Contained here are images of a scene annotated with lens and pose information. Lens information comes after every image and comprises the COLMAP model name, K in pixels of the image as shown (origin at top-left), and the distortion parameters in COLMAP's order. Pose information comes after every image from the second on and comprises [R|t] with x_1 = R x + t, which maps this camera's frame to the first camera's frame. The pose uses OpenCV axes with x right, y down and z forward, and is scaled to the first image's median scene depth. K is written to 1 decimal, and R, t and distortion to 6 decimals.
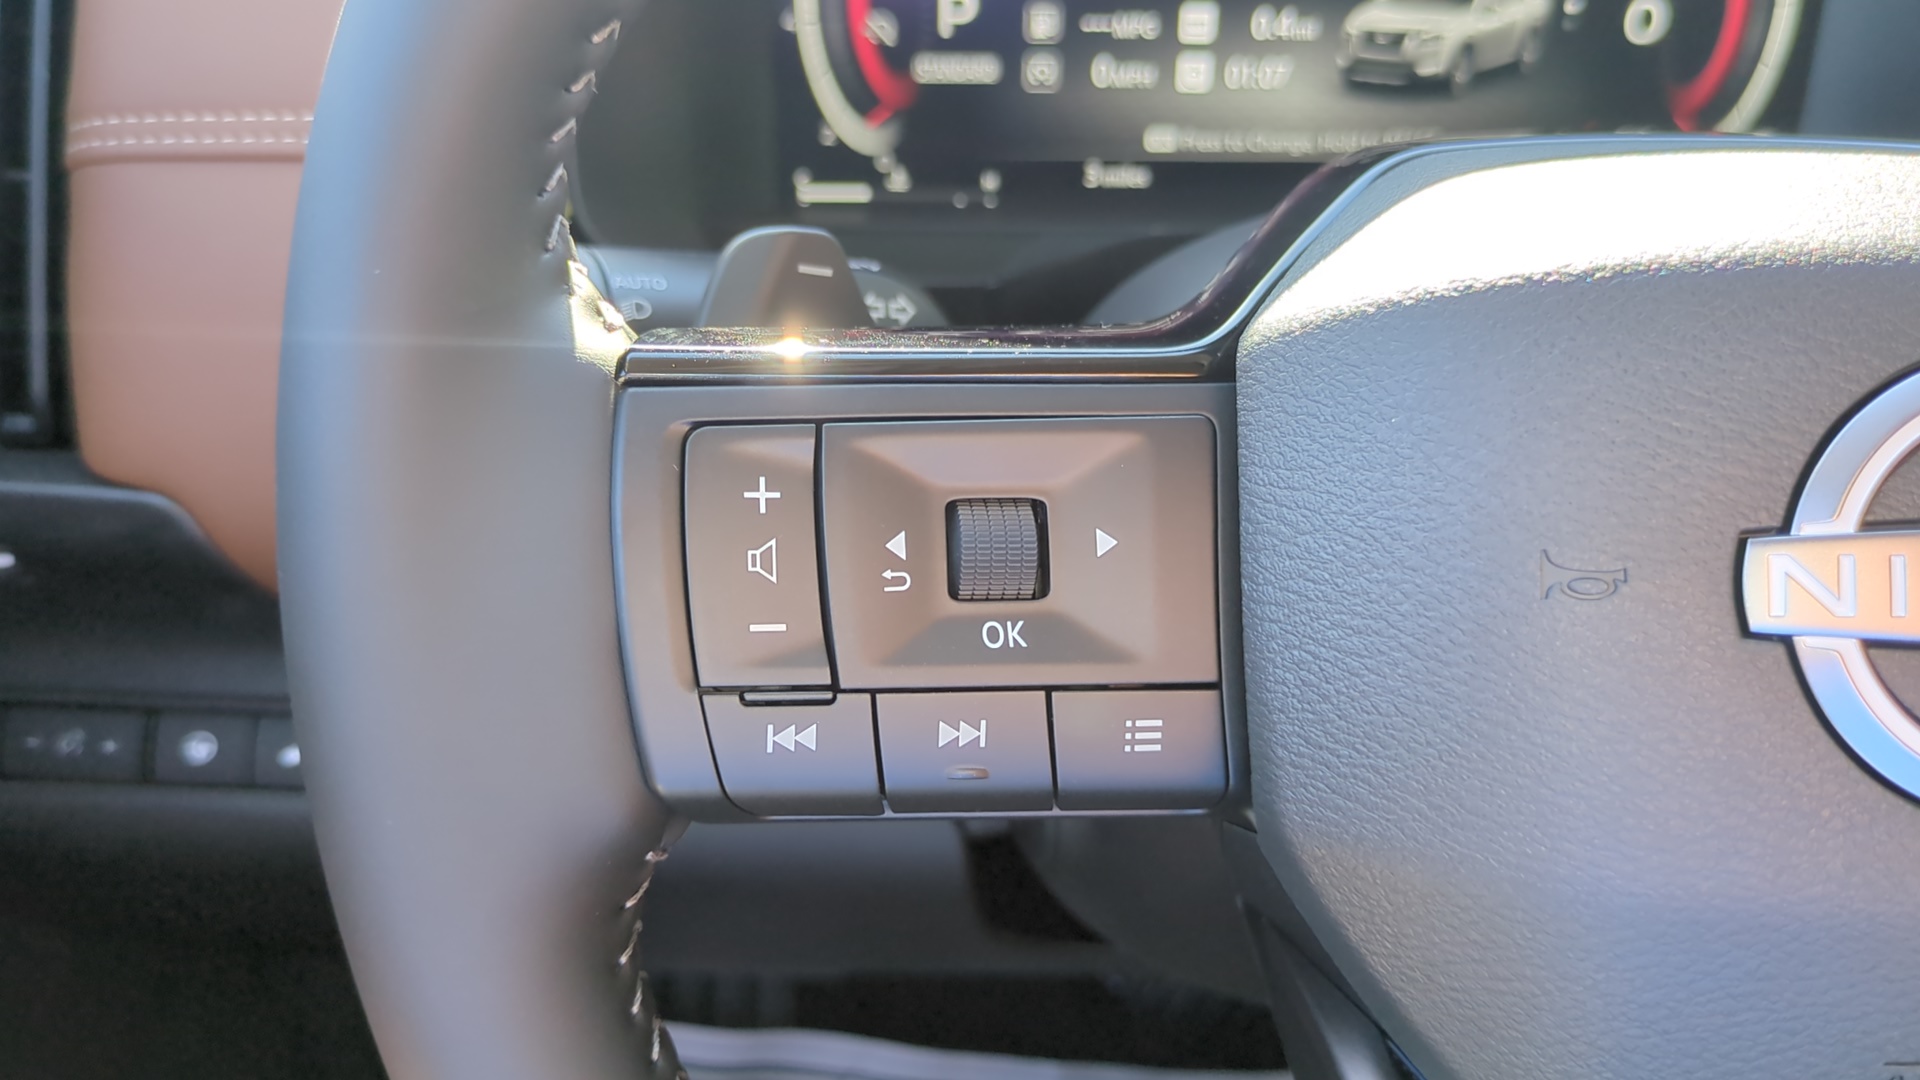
lens RADIAL K [[1625.0, 0, 954.7], [0, 1625.0, 534.9], [0, 0, 1]] dist [0.047040, -0.084092]
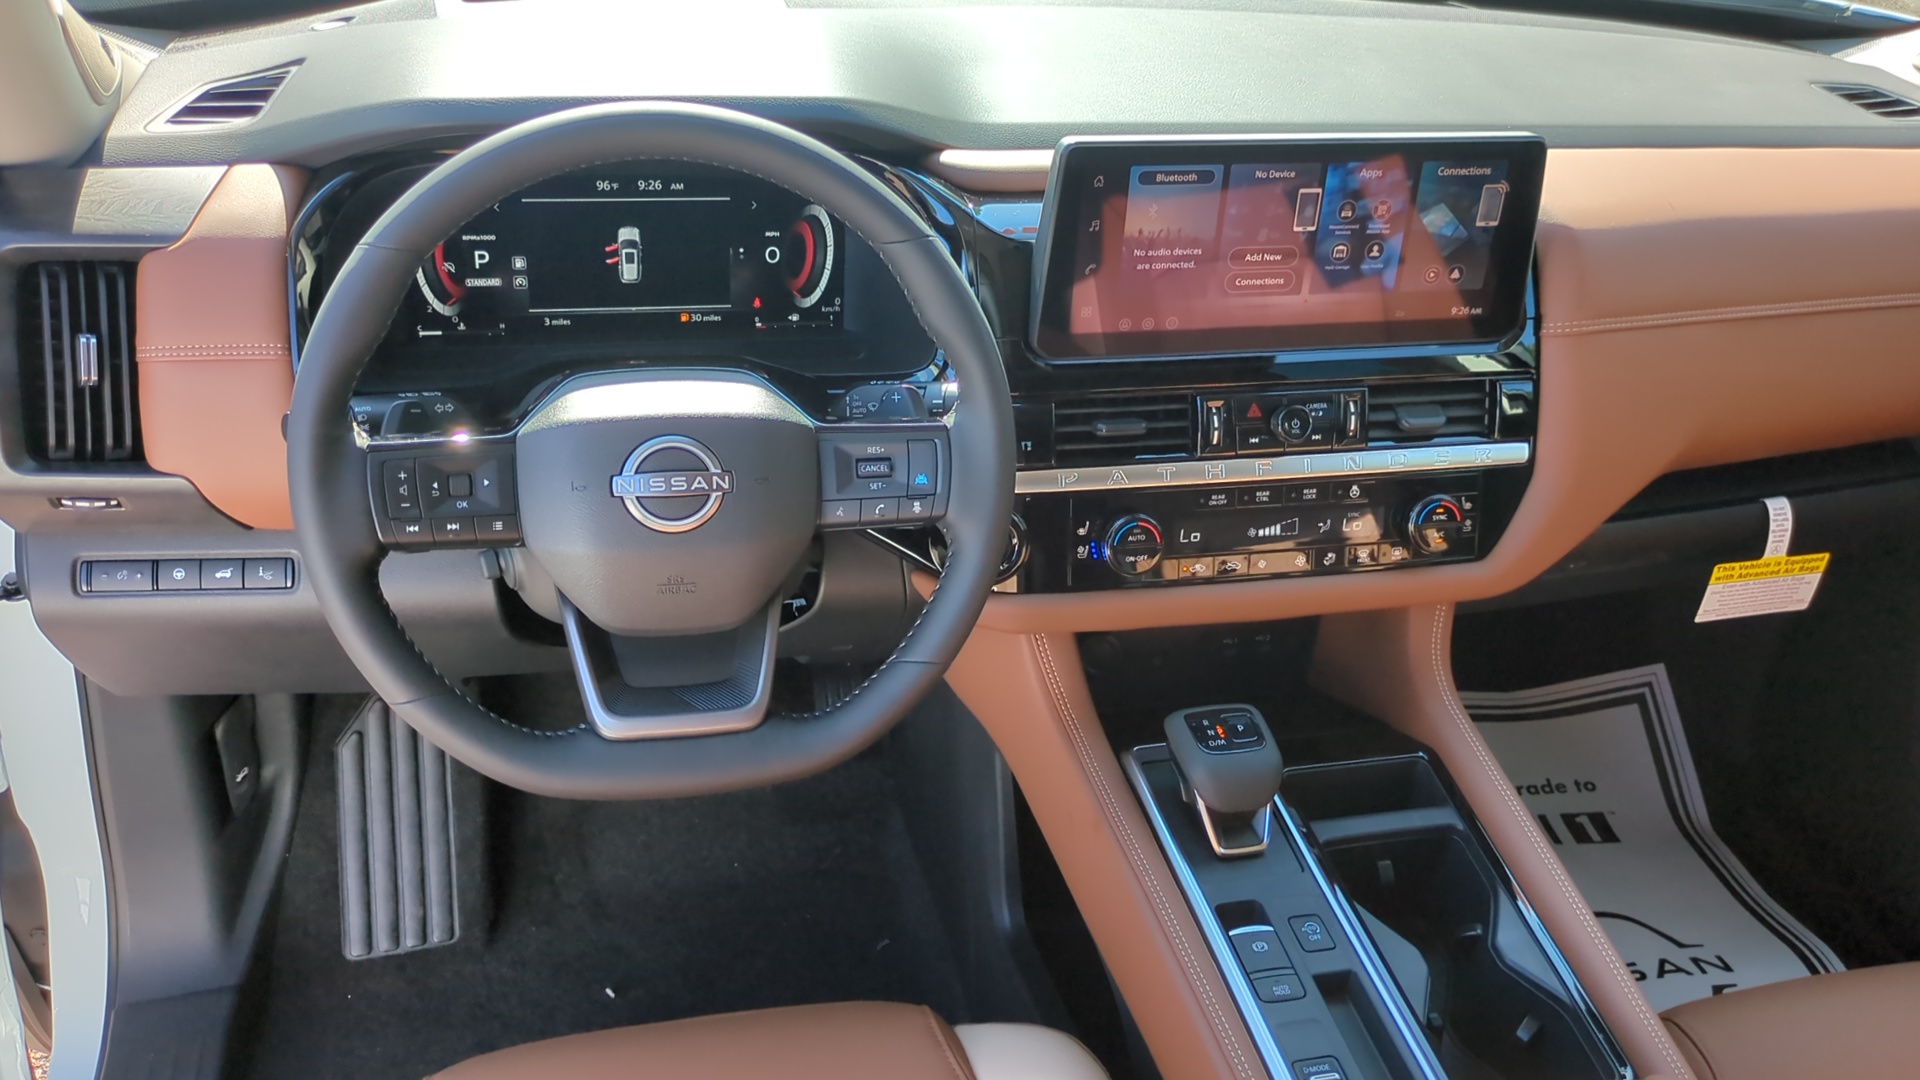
lens RADIAL K [[1625.0, 0, 954.7], [0, 1625.0, 534.9], [0, 0, 1]] dist [0.047040, -0.084092]
pose [[0.981068, -0.057583, 0.184903, 0.214703], [0.048029, 0.997289, 0.055741, -0.016043], [-0.187612, -0.045805, 0.981175, -1.488426]]
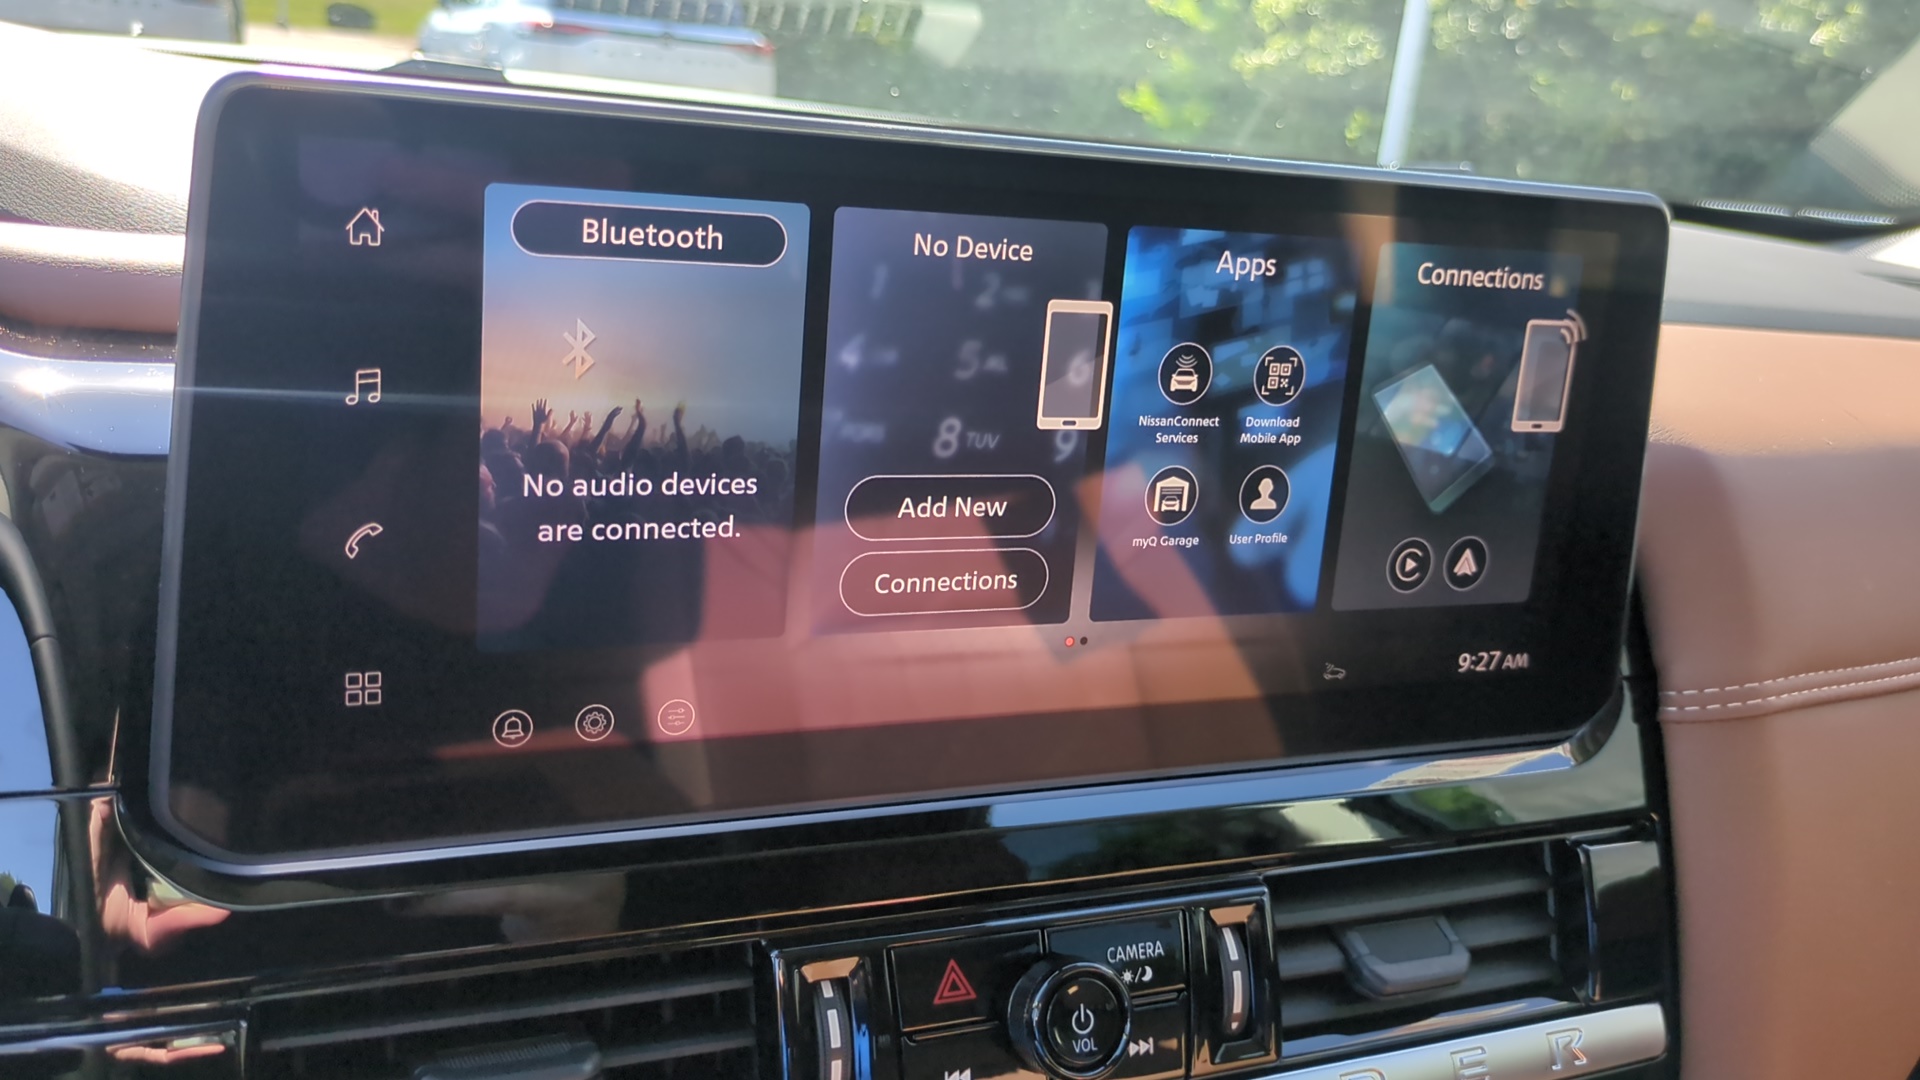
lens RADIAL K [[1613.0, 0, 960.0], [0, 1613.0, 540.0], [0, 0, 1]] dist [0.026006, -0.015635]
pose [[0.928001, -0.024484, 0.371772, 0.802378], [0.094320, 0.980772, -0.170848, -0.113729], [-0.360441, 0.193613, 0.912467, -0.007323]]
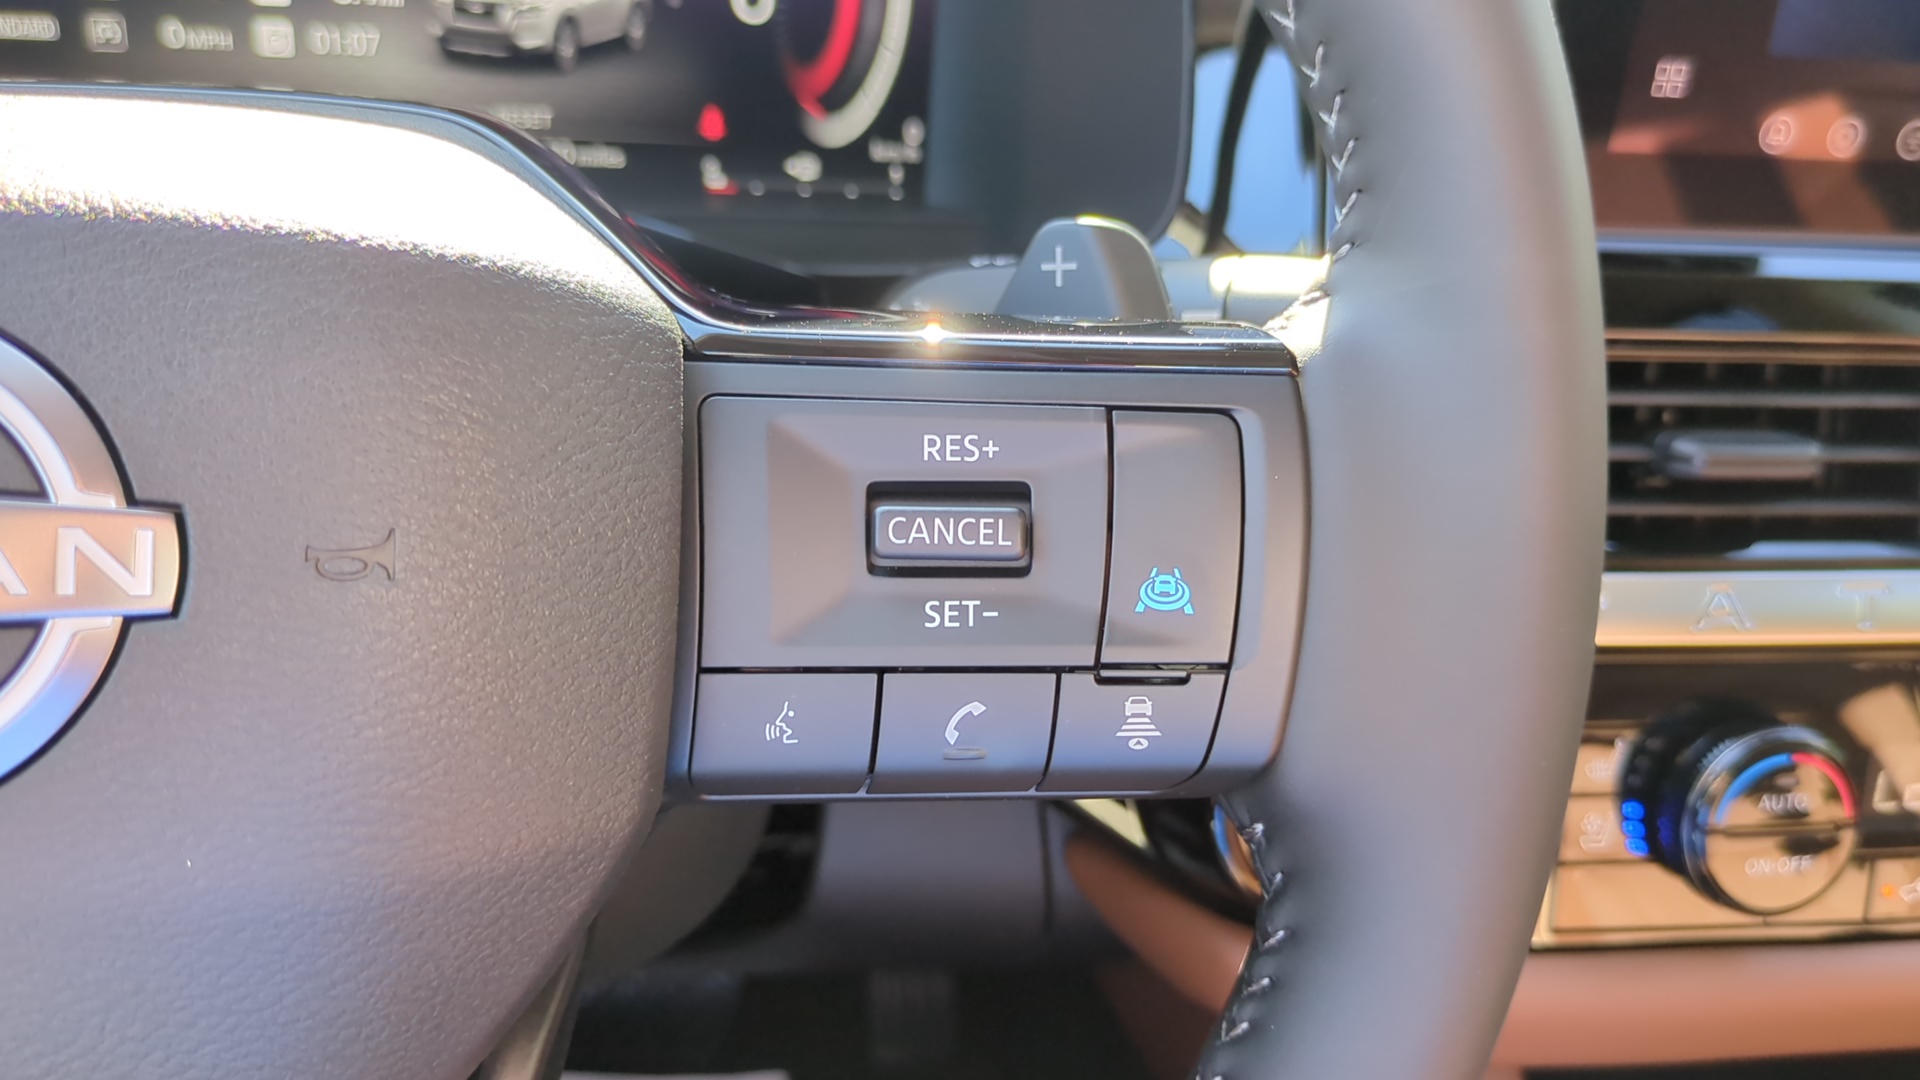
lens RADIAL K [[1613.0, 0, 960.0], [0, 1613.0, 540.0], [0, 0, 1]] dist [0.026006, -0.015635]
pose [[0.993962, -0.001189, 0.109714, 0.440418], [0.001231, 0.999999, -0.000319, 0.010391], [-0.109714, 0.000452, 0.993963, 0.019434]]
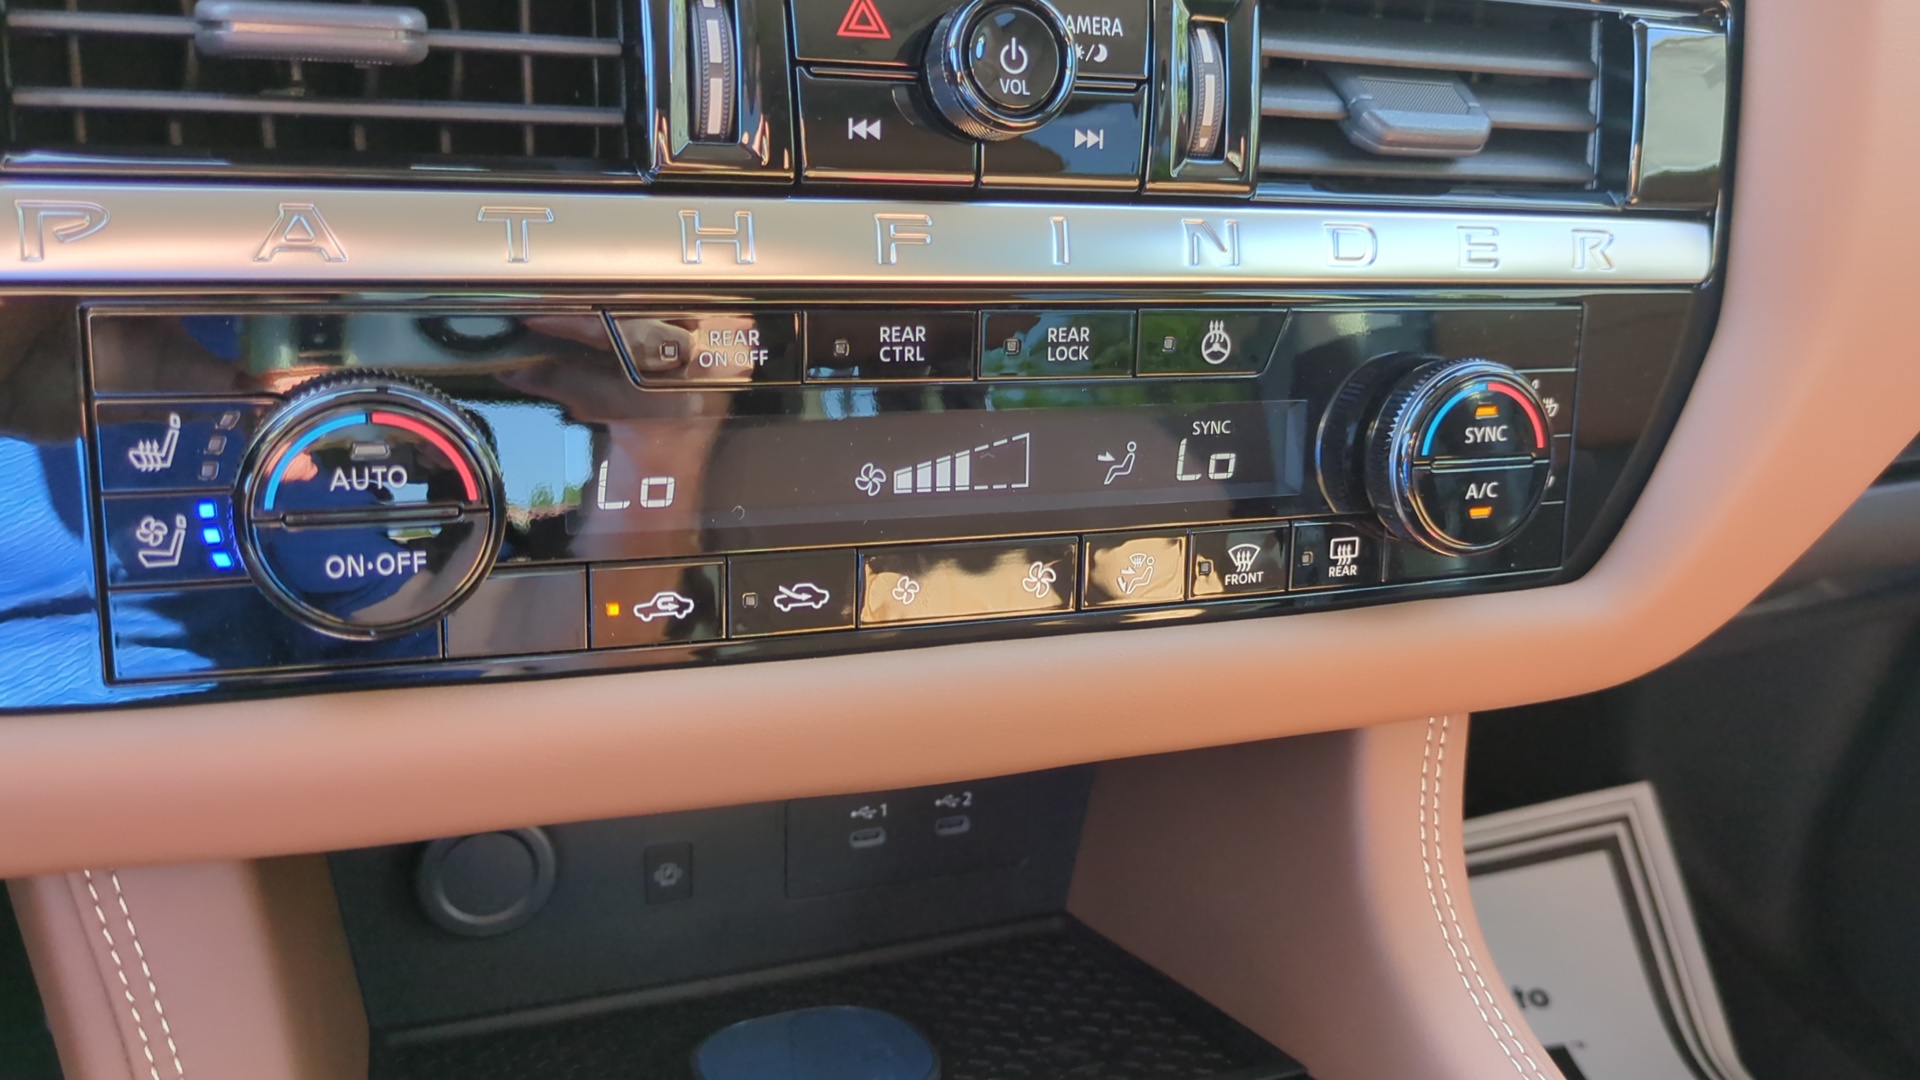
lens RADIAL K [[1613.0, 0, 960.0], [0, 1613.0, 540.0], [0, 0, 1]] dist [0.026006, -0.015635]
pose [[0.942018, -0.052111, 0.331490, 0.888005], [0.048845, 0.998641, 0.018182, 0.147088], [-0.331987, -0.000936, 0.943283, 0.110052]]
